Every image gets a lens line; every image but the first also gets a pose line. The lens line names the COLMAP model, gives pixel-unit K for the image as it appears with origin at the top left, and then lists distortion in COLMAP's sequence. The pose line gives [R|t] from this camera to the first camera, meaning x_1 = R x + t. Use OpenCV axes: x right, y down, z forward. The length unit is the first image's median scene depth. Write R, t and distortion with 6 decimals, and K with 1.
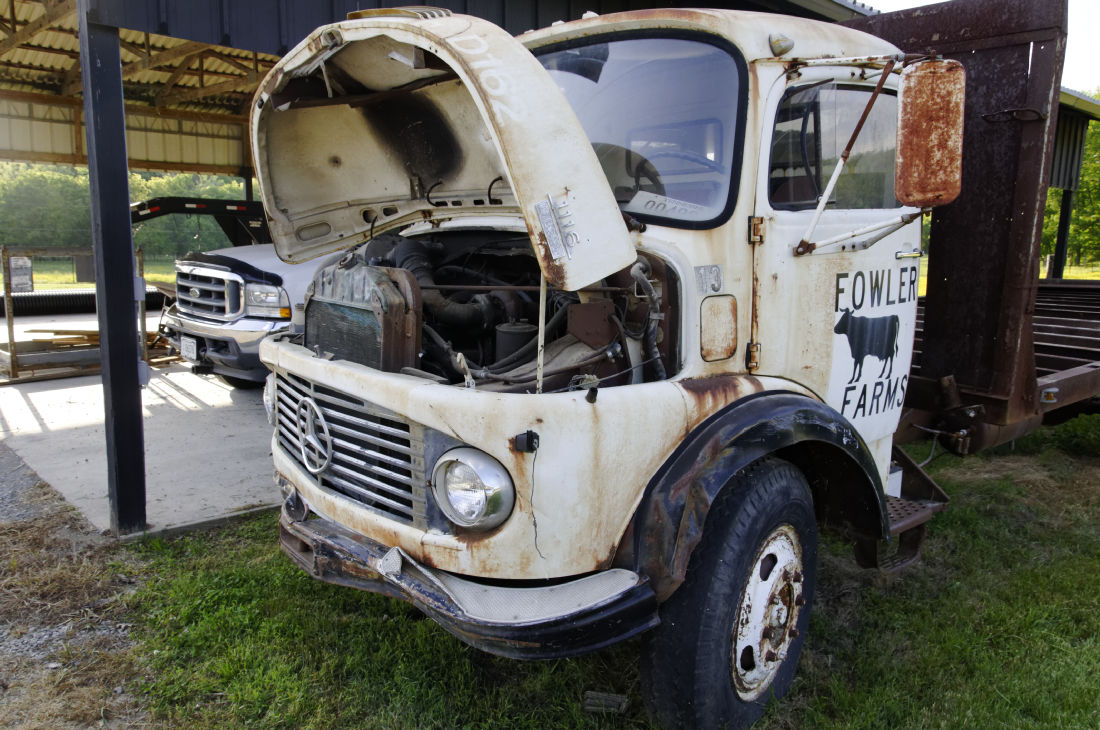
lens RADIAL K [[836.8, 0, 550.0], [0, 836.8, 365.0], [0, 0, 1]] dist [0.000817, 0.007445]
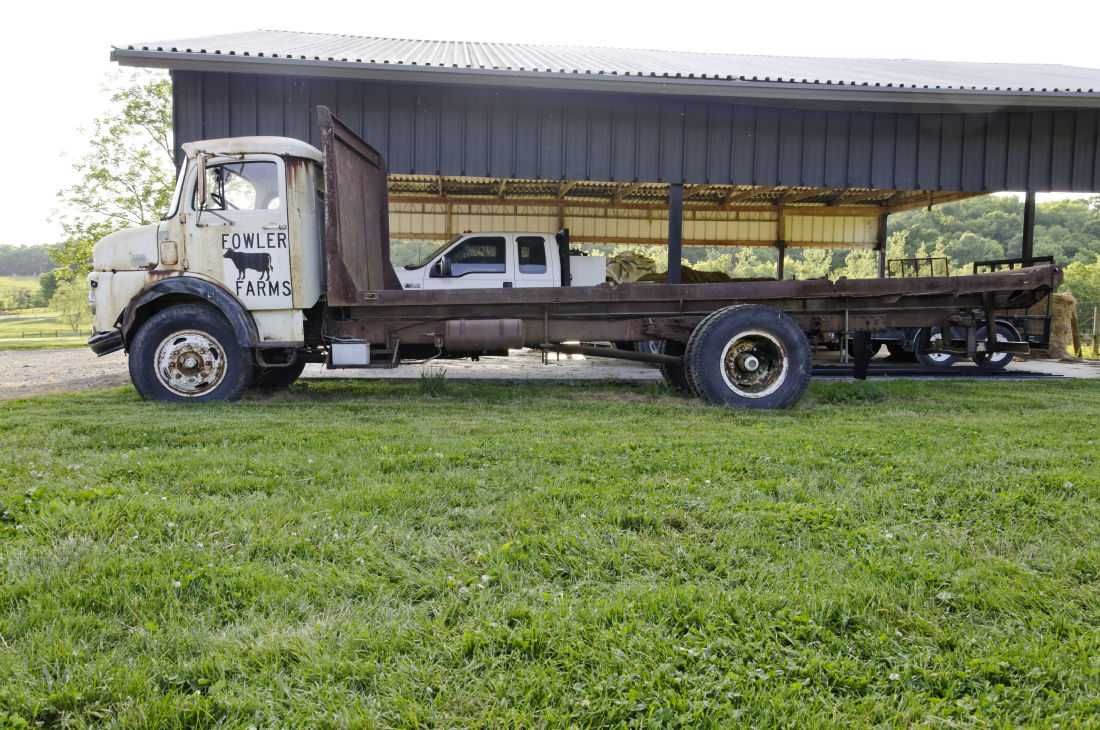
lens RADIAL K [[850.9, 0, 550.0], [0, 850.9, 365.0], [0, 0, 1]] dist [-0.059942, 0.179424]
pose [[0.791678, 0.030068, -0.610198, 2.898599], [-0.089430, 0.993733, -0.067061, 0.396529], [0.604358, 0.107661, 0.789405, -0.424469]]
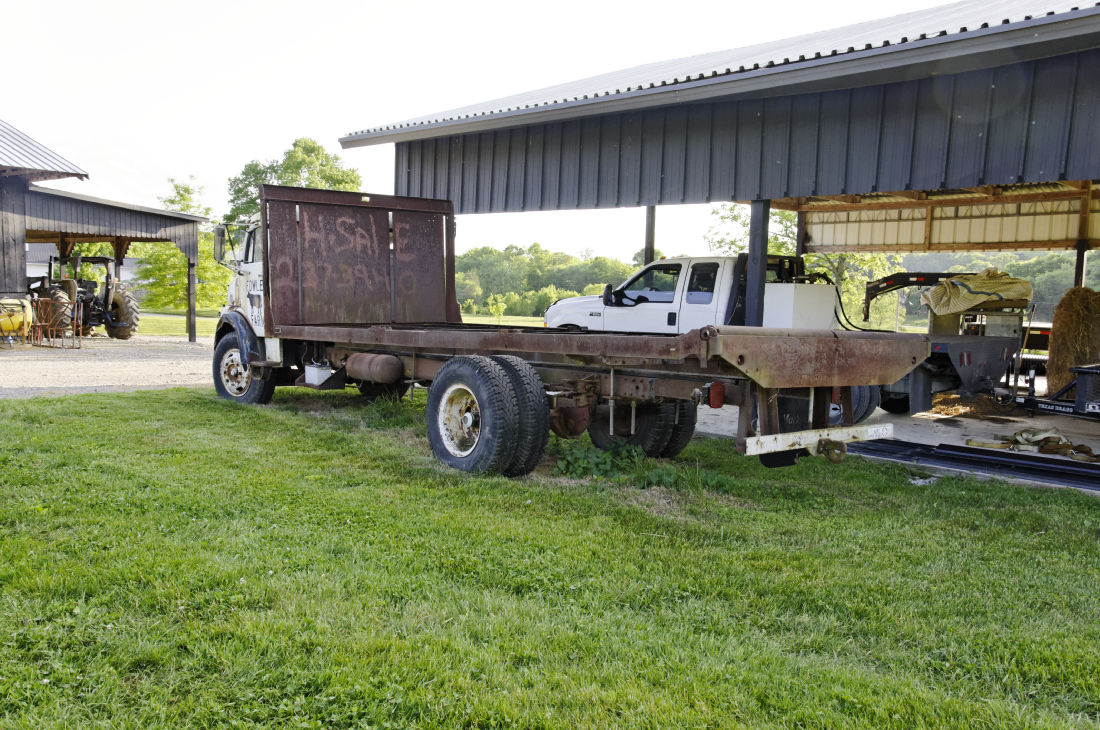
lens RADIAL K [[905.3, 0, 550.0], [0, 905.3, 365.0], [0, 0, 1]] dist [0.060849, 0.005709]
pose [[0.026833, 0.060518, -0.997806, 4.485513], [-0.184876, 0.981247, 0.054542, -0.217656], [0.982396, 0.183006, 0.037518, 2.303163]]
